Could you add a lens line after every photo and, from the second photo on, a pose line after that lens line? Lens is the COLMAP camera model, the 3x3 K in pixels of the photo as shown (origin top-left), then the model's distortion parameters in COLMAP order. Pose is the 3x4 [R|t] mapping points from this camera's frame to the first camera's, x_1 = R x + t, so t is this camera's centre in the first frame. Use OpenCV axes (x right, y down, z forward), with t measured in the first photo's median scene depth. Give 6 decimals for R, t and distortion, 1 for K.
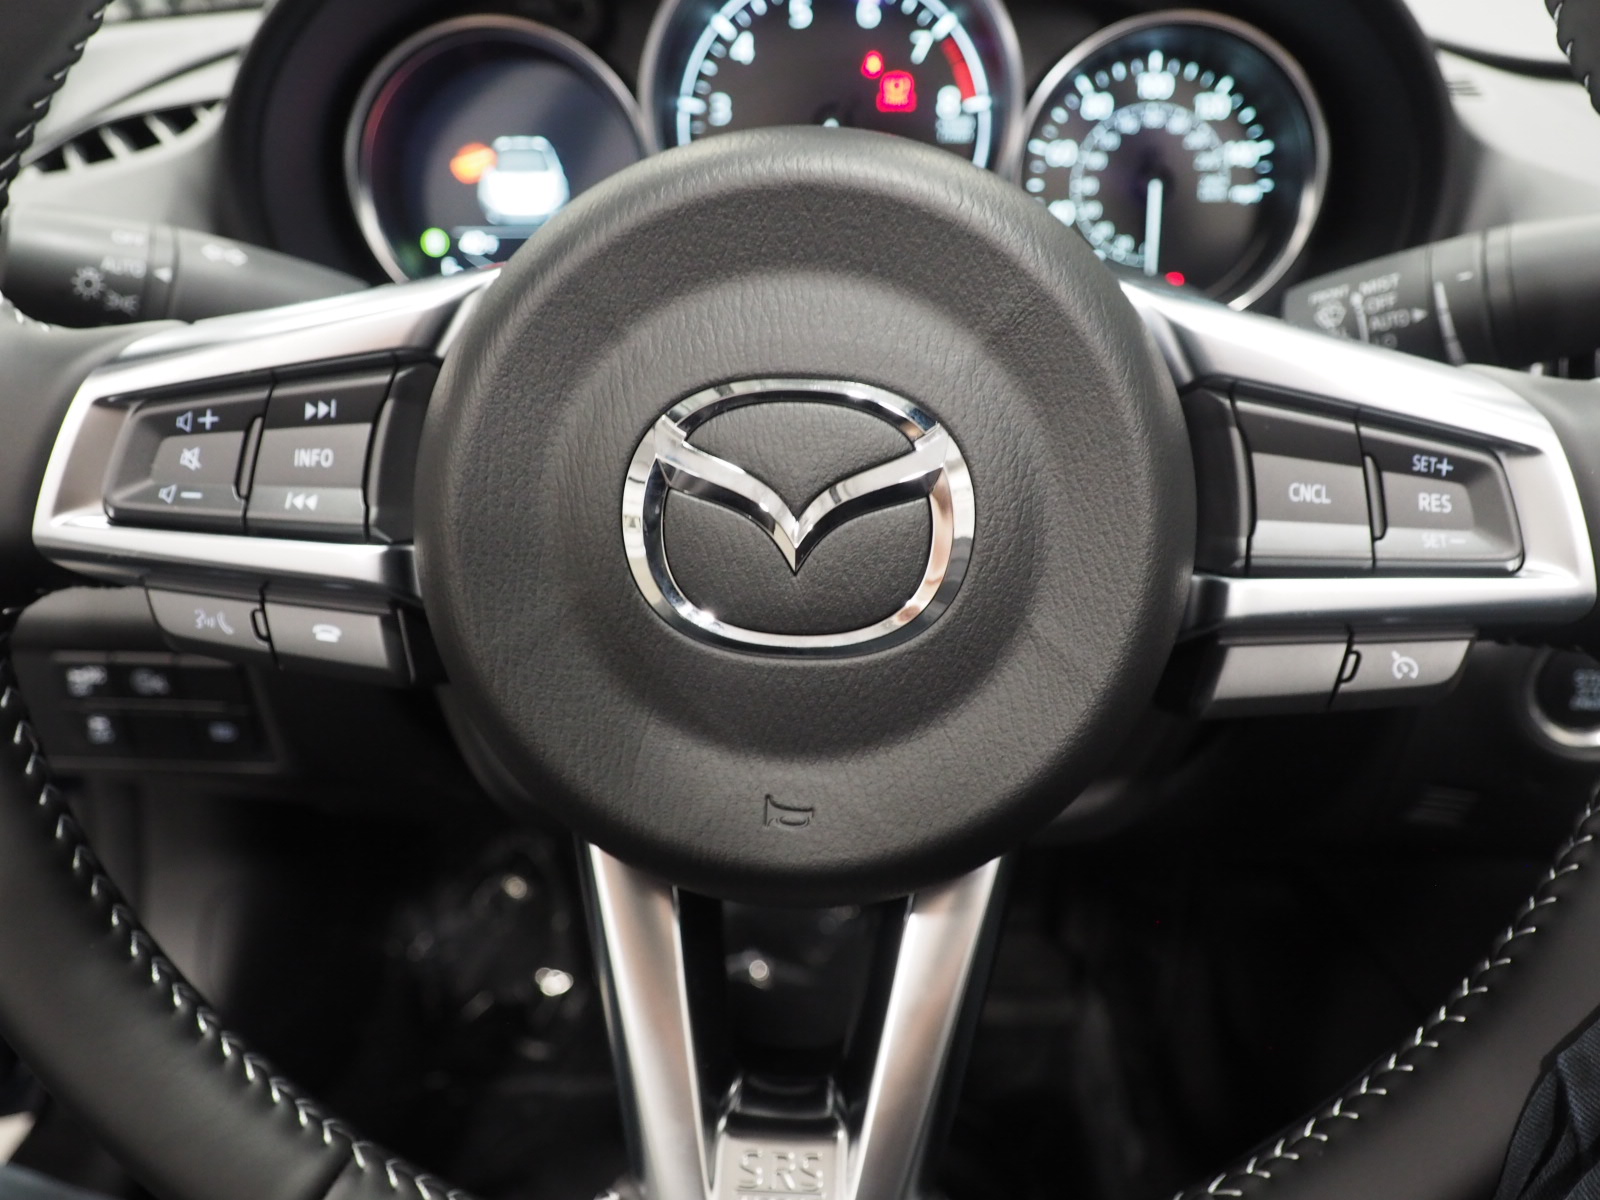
lens RADIAL K [[1461.4, 0, 803.7], [0, 1461.4, 594.1], [0, 0, 1]] dist [0.004294, 0.004182]
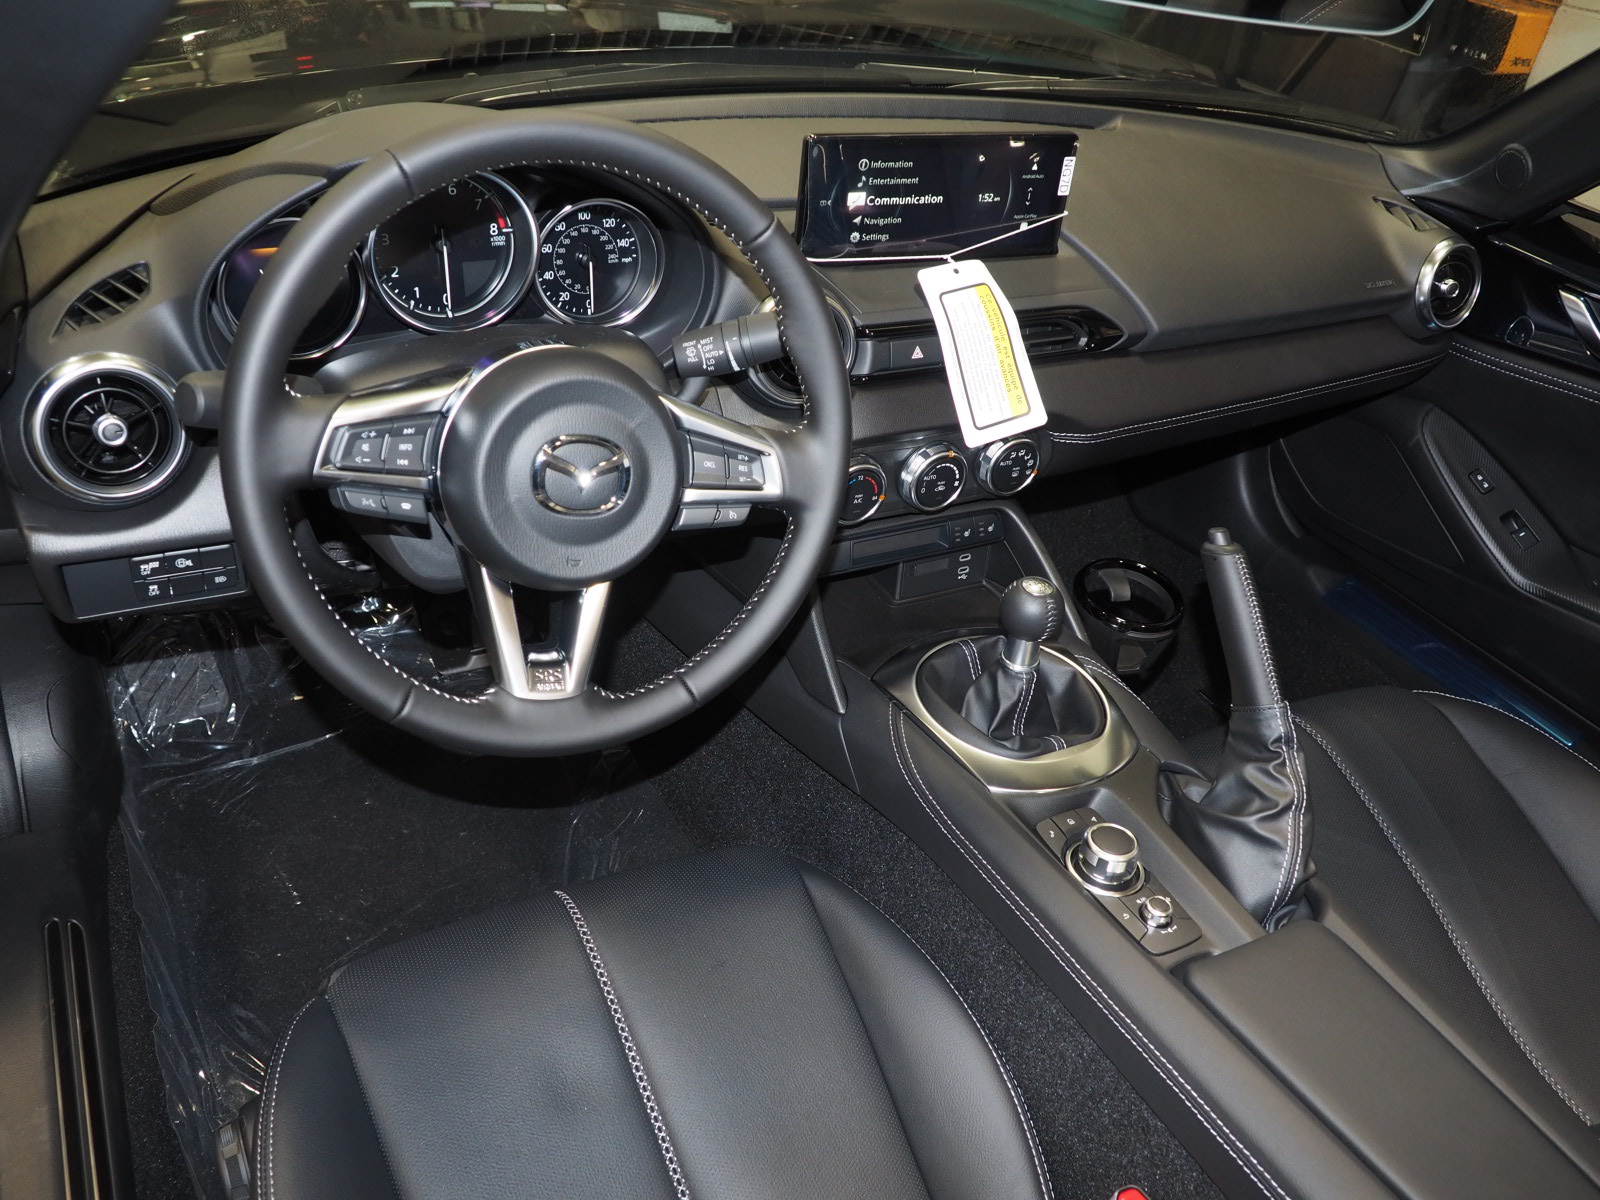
lens RADIAL K [[1248.8, 0, 798.3], [0, 1248.8, 600.9], [0, 0, 1]] dist [-0.001951, 0.004979]
pose [[0.882255, -0.038864, 0.469164, -0.831798], [-0.010665, 0.994681, 0.102451, -0.050229], [-0.470650, -0.095392, 0.877148, -1.647356]]
